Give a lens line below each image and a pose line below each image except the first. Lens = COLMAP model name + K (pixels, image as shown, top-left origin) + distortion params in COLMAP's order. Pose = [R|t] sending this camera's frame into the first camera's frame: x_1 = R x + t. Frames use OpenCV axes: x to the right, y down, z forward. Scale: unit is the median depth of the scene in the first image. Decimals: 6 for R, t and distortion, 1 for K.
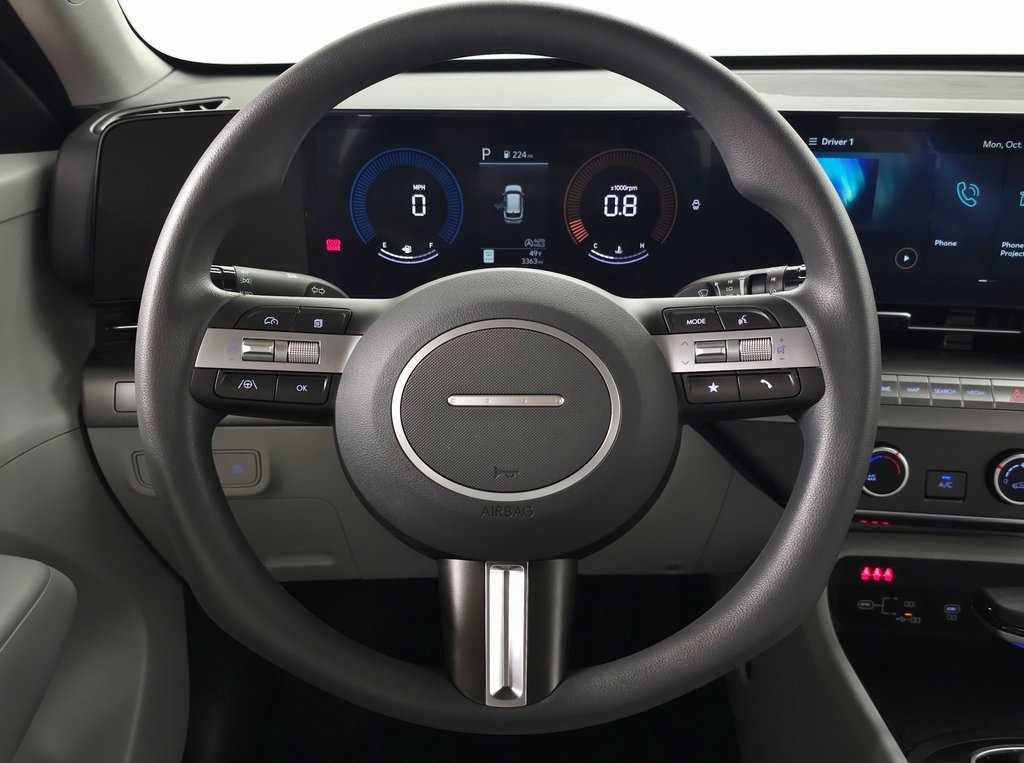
lens RADIAL K [[882.9, 0, 494.0], [0, 882.9, 390.4], [0, 0, 1]] dist [0.068196, -0.085685]
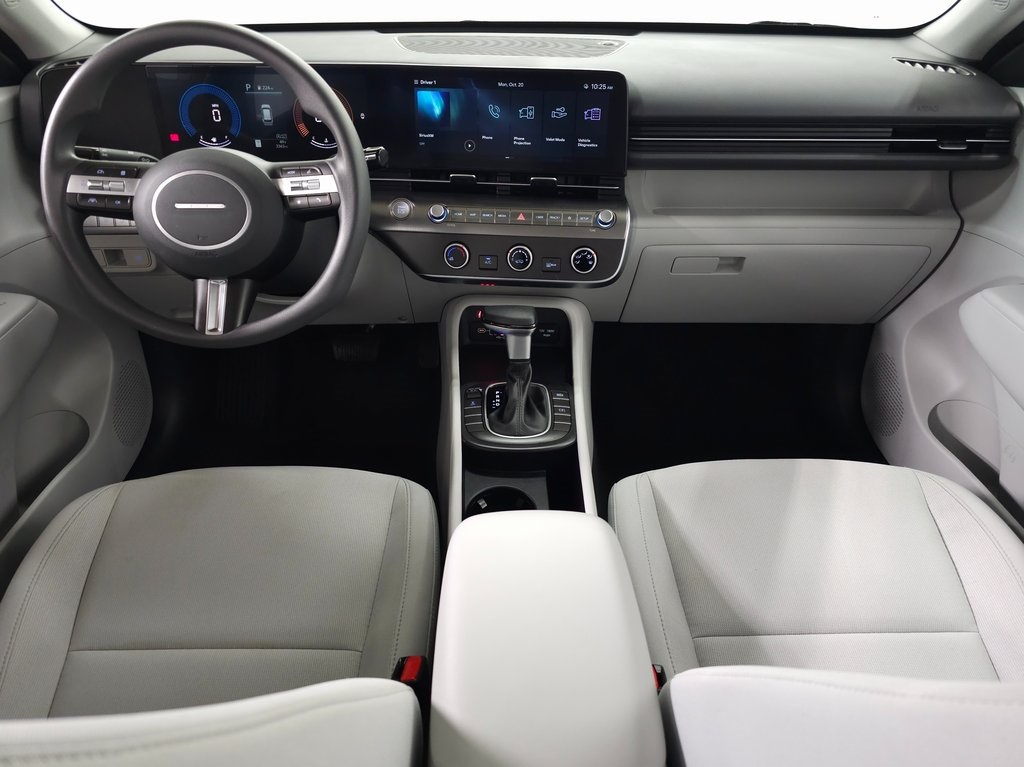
lens RADIAL K [[671.2, 0, 506.8], [0, 671.2, 389.8], [0, 0, 1]] dist [0.041262, -0.036740]
pose [[0.999303, -0.015237, 0.034074, 0.482713], [0.008511, 0.981851, 0.189465, 0.100152], [-0.036343, -0.189043, 0.981296, -0.567876]]
